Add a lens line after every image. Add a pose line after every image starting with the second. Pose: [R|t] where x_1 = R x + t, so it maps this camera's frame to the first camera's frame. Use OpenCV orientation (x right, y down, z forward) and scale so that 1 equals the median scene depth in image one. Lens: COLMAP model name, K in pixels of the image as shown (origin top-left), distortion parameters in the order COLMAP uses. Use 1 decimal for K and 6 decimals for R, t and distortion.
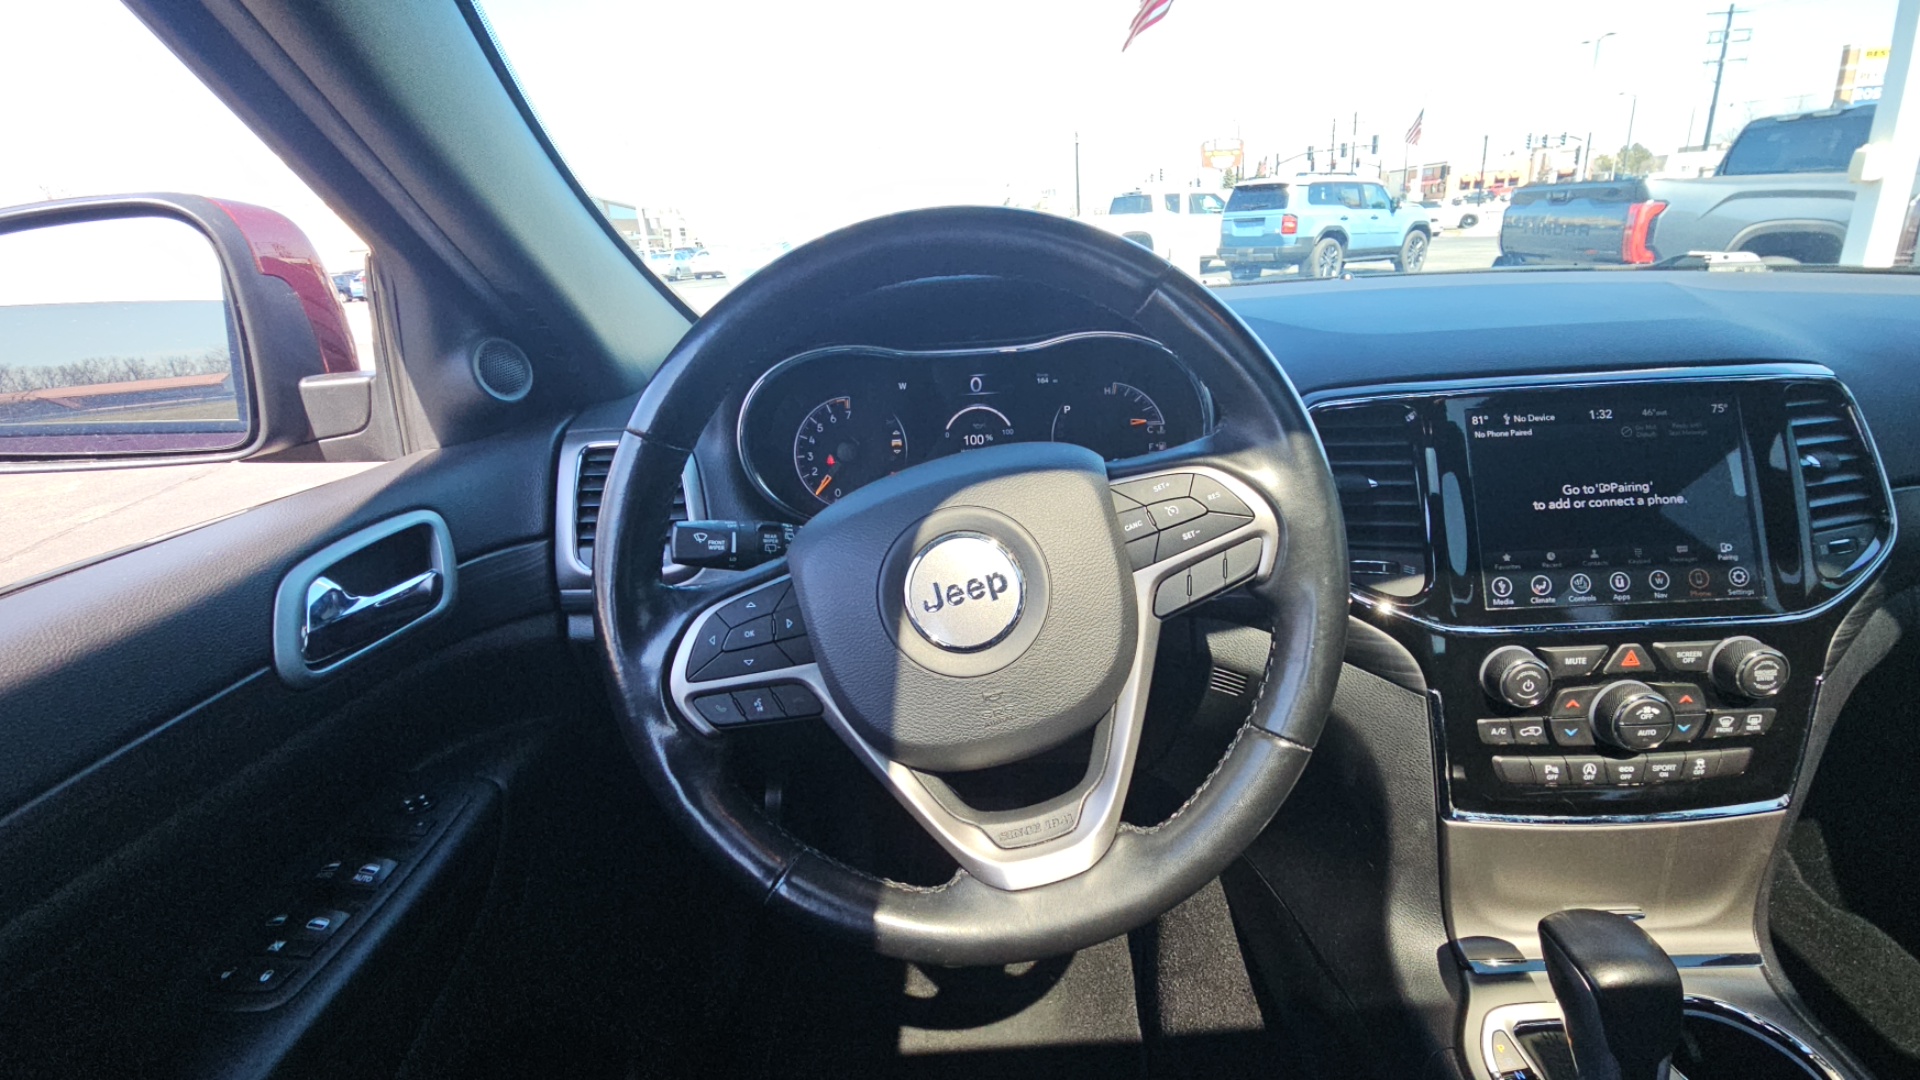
lens RADIAL K [[854.2, 0, 980.3], [0, 854.2, 559.7], [0, 0, 1]] dist [0.008554, -0.007410]
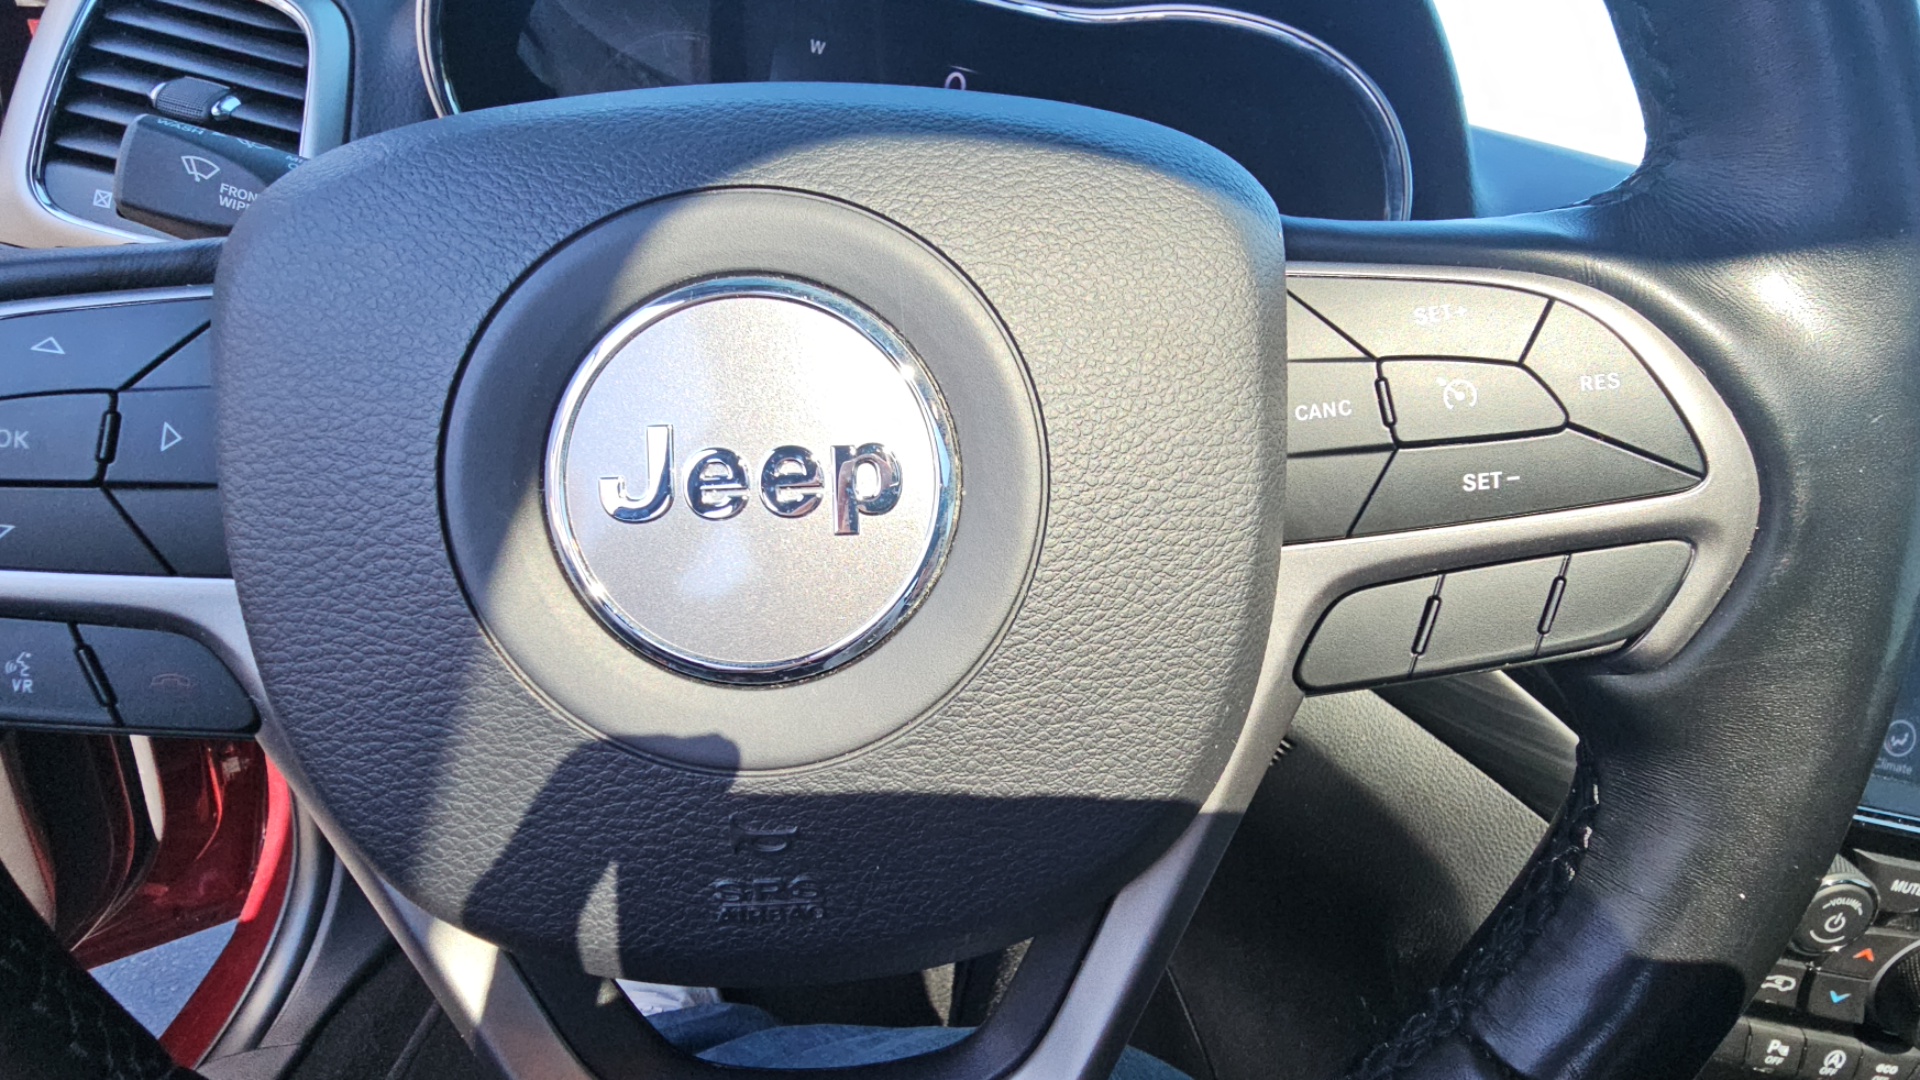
lens RADIAL K [[854.2, 0, 950.1], [0, 854.2, 560.0], [0, 0, 1]] dist [0.008554, -0.007410]
pose [[0.965370, 0.236384, 0.110382, 0.016253], [-0.249240, 0.960660, 0.122520, 0.008238], [-0.077078, -0.145789, 0.986309, 0.544307]]
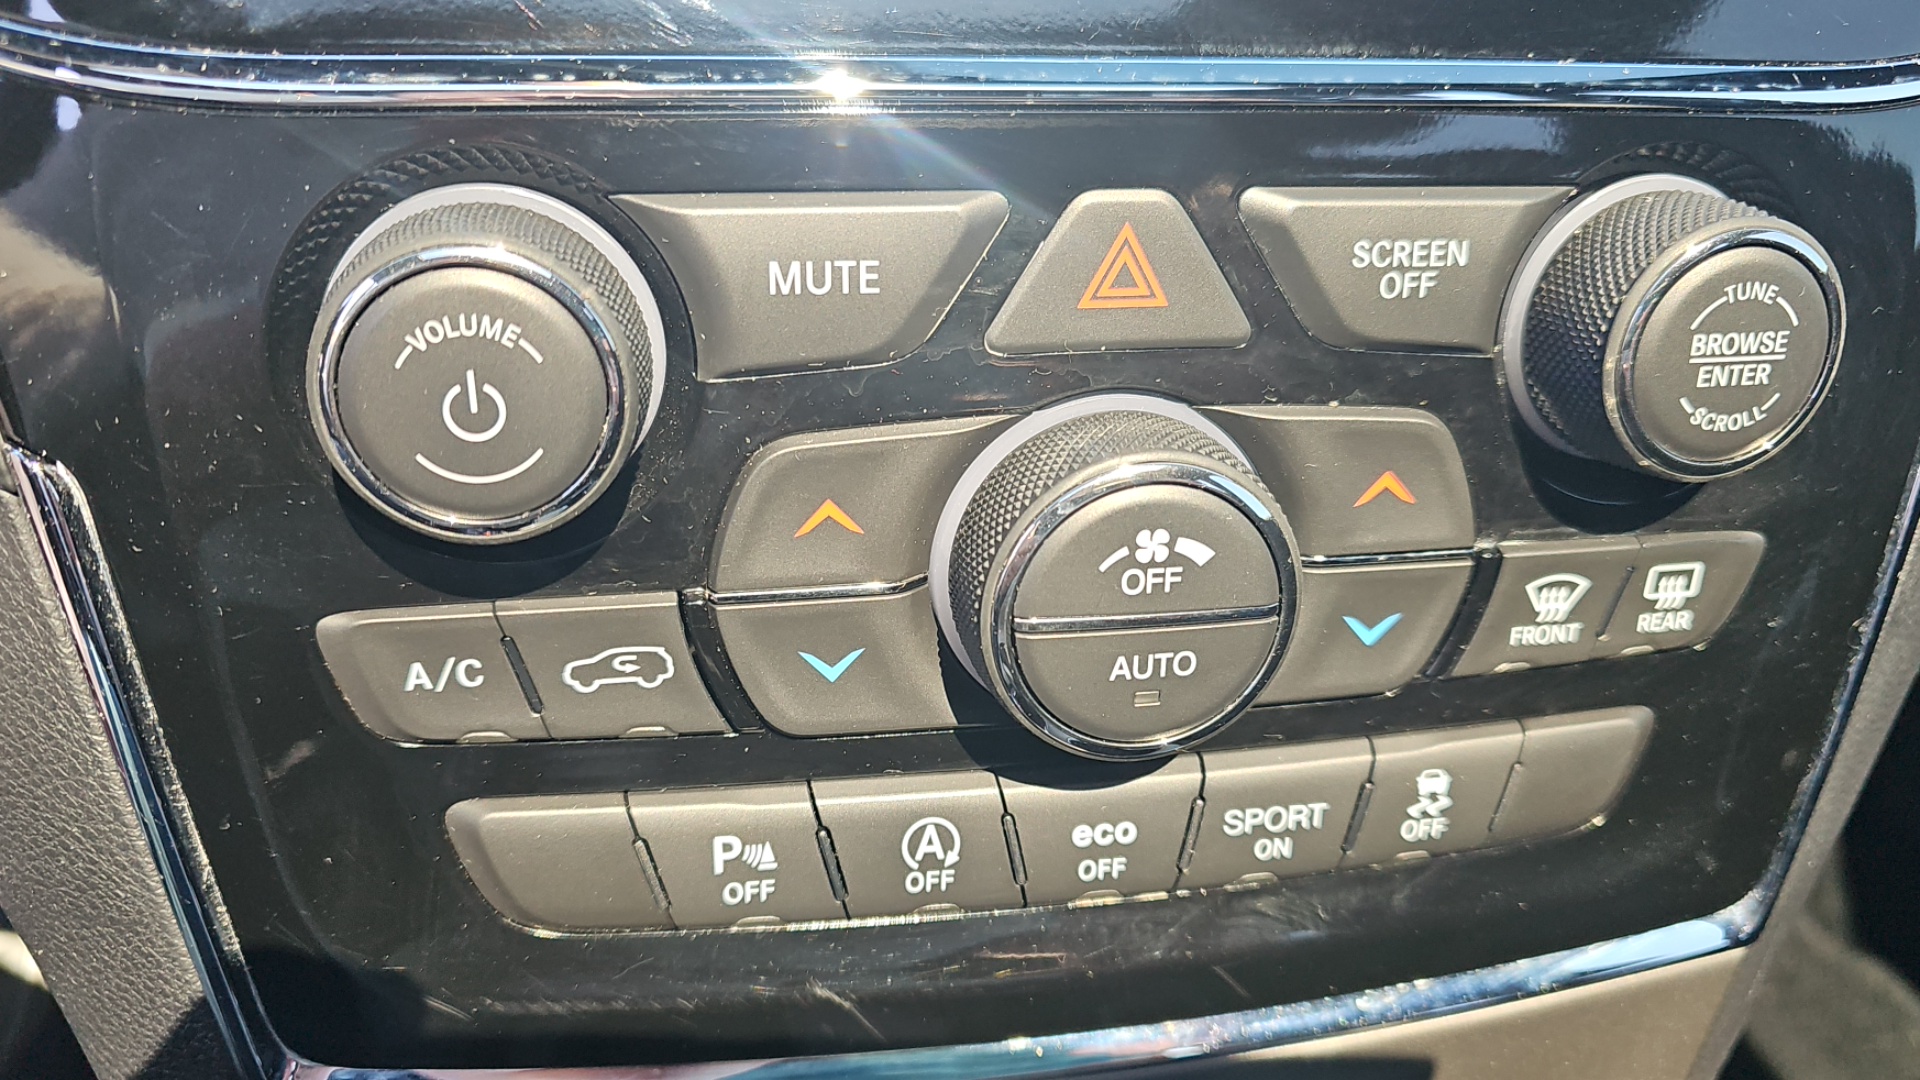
lens RADIAL K [[1379.6, 0, 974.5], [0, 1379.6, 595.5], [0, 0, 1]] dist [-0.027022, -0.003840]
pose [[0.978217, -0.022125, 0.206403, 0.655430], [-0.017928, 0.981584, 0.190186, 0.126052], [-0.206809, -0.189743, 0.959806, 0.698880]]
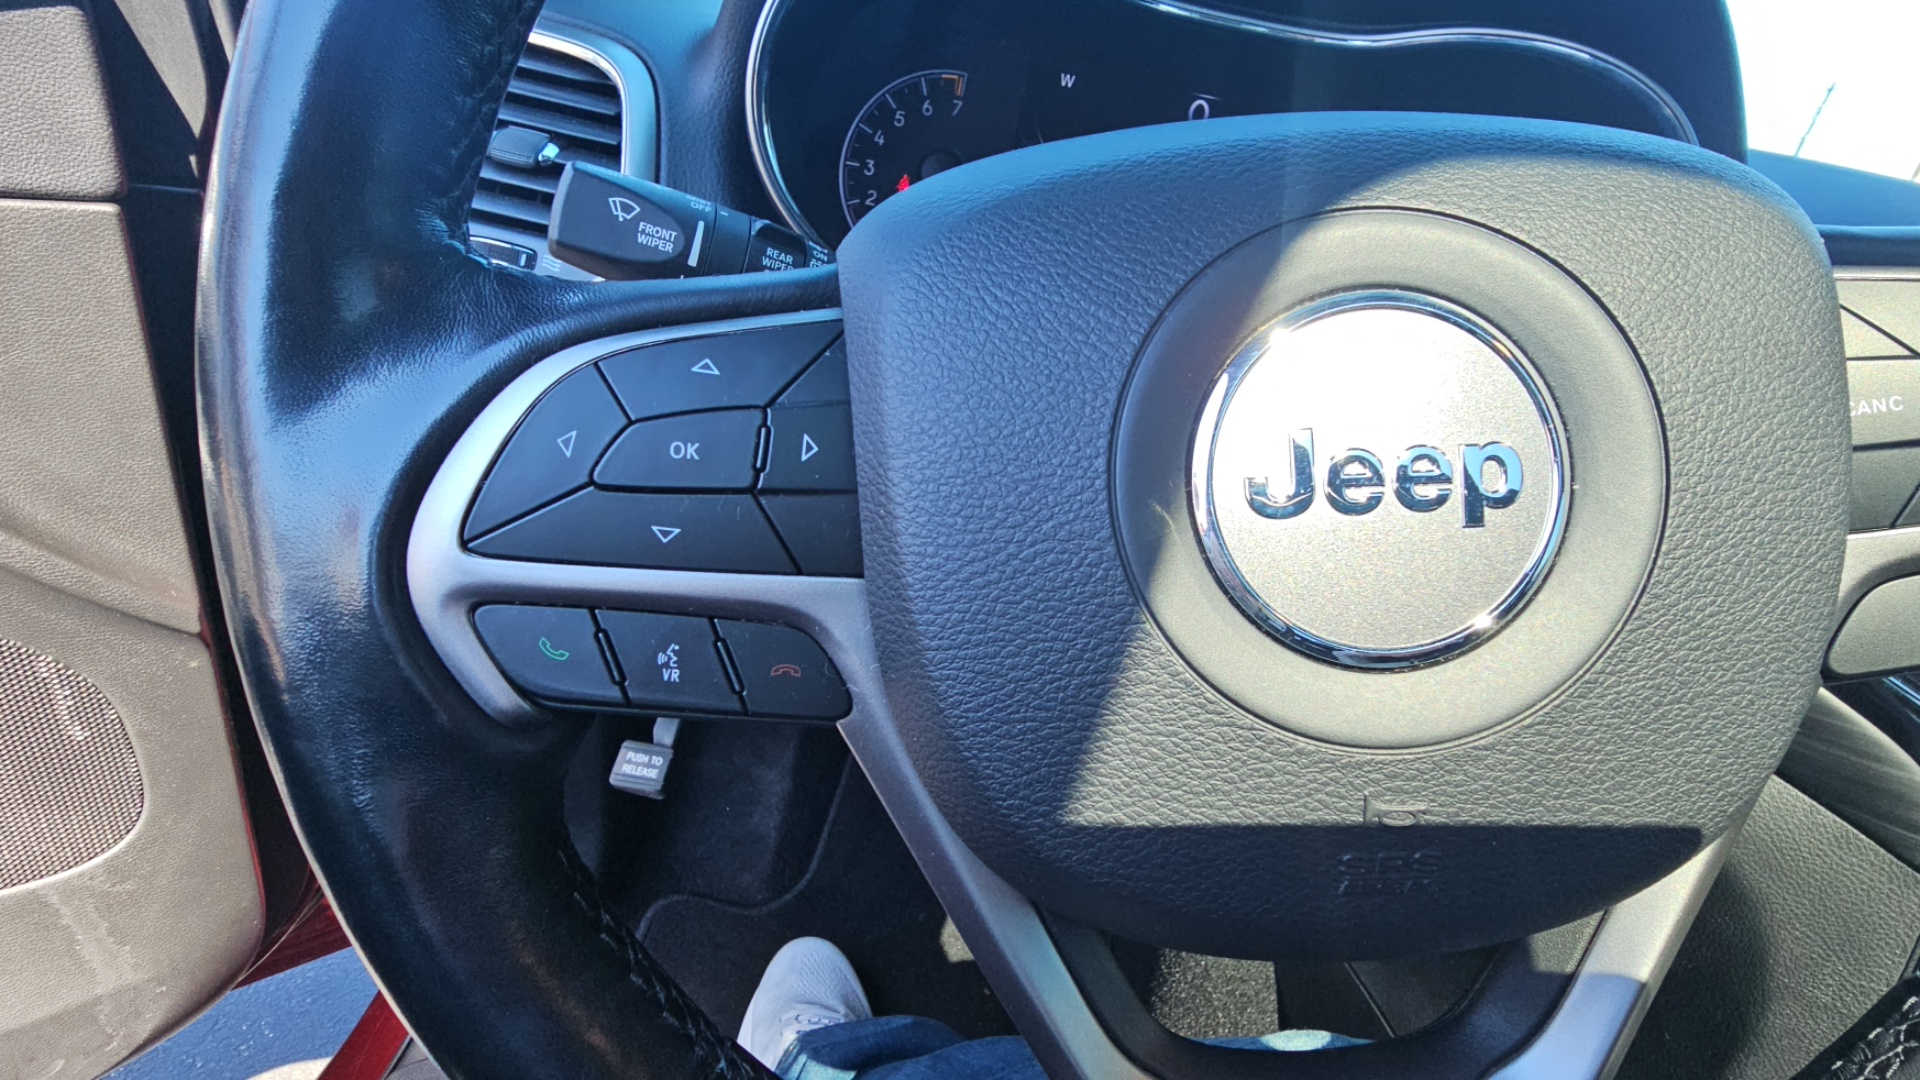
lens RADIAL K [[854.2, 0, 973.5], [0, 854.2, 557.9], [0, 0, 1]] dist [0.008554, -0.007410]
pose [[0.971417, 0.229154, 0.061949, -0.138643], [-0.234752, 0.966095, 0.107480, 0.052266], [-0.035219, -0.118951, 0.992275, 0.534053]]
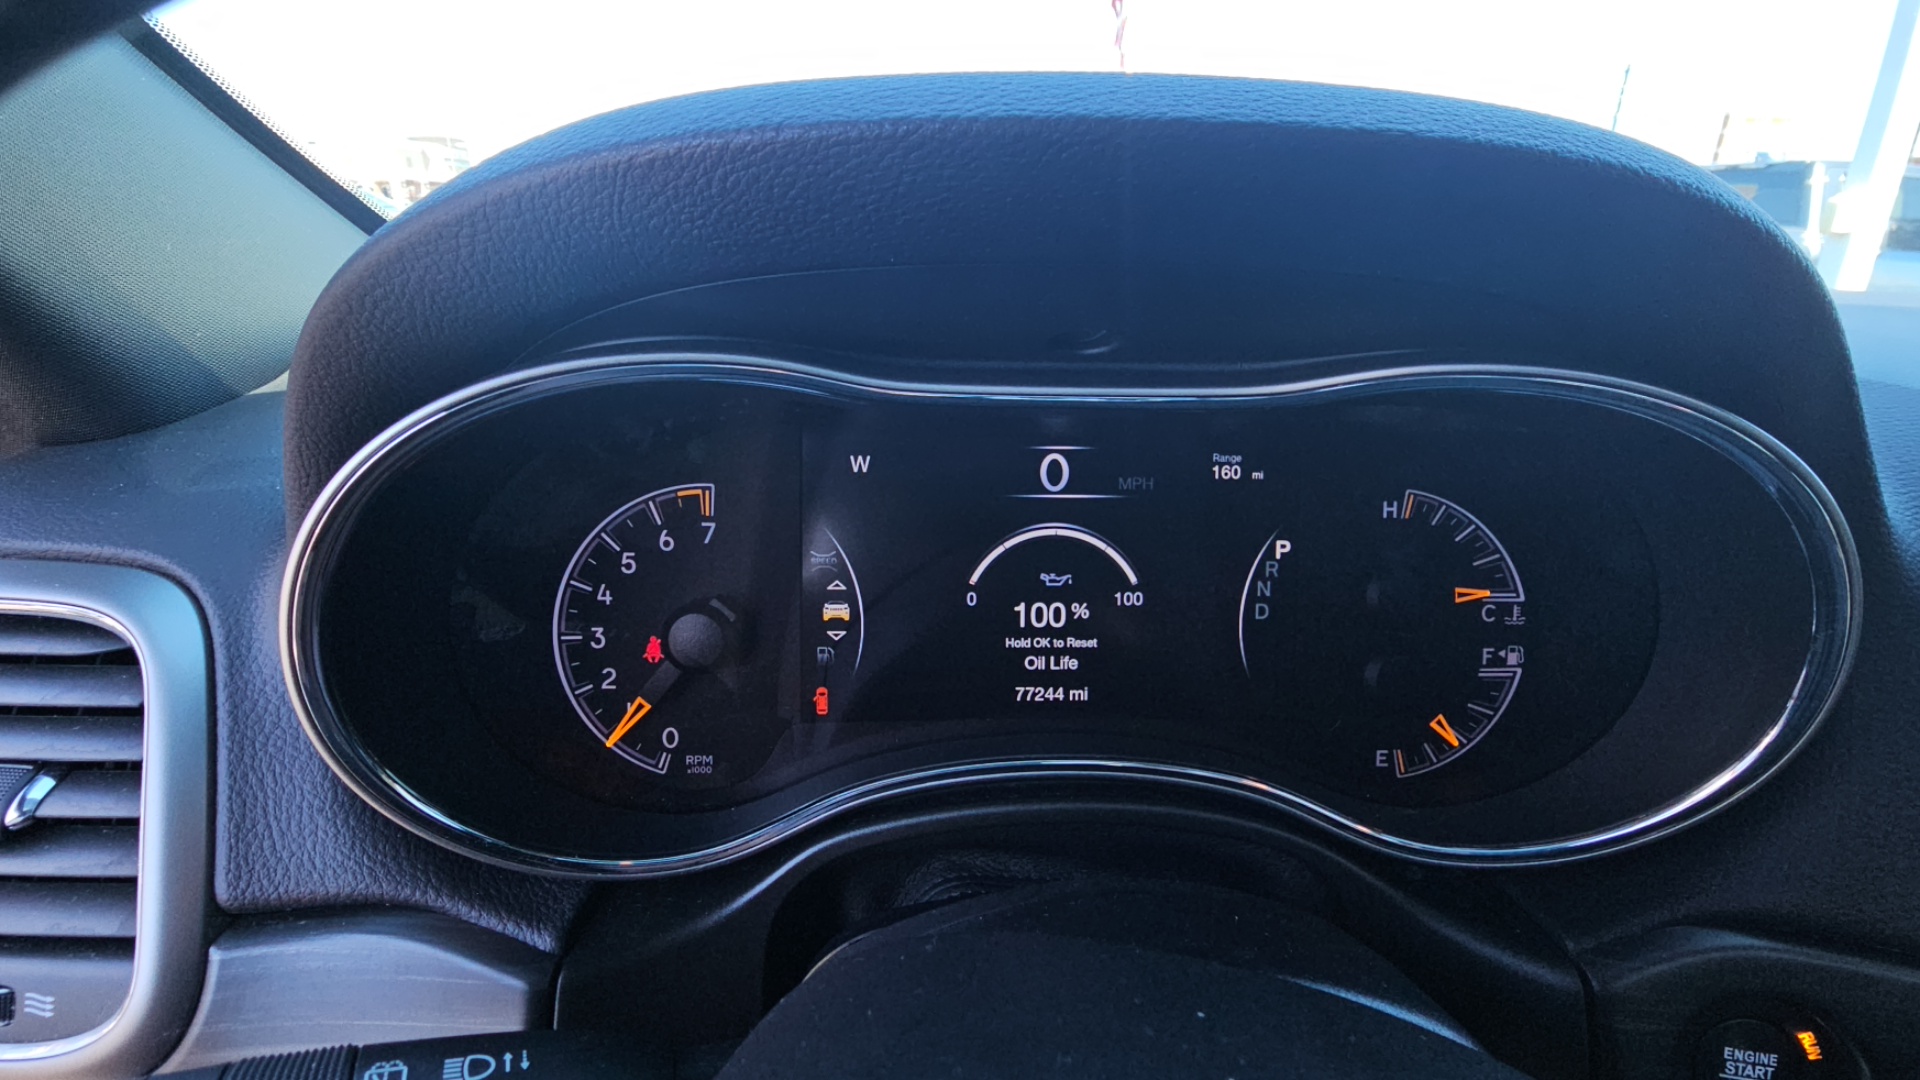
lens RADIAL K [[854.2, 0, 959.6], [0, 854.2, 548.5], [0, 0, 1]] dist [0.008554, -0.007410]
pose [[0.995330, 0.050310, 0.082388, -0.093996], [-0.050095, 0.998734, -0.004676, -0.204810], [-0.082519, 0.000527, 0.996589, 0.765276]]
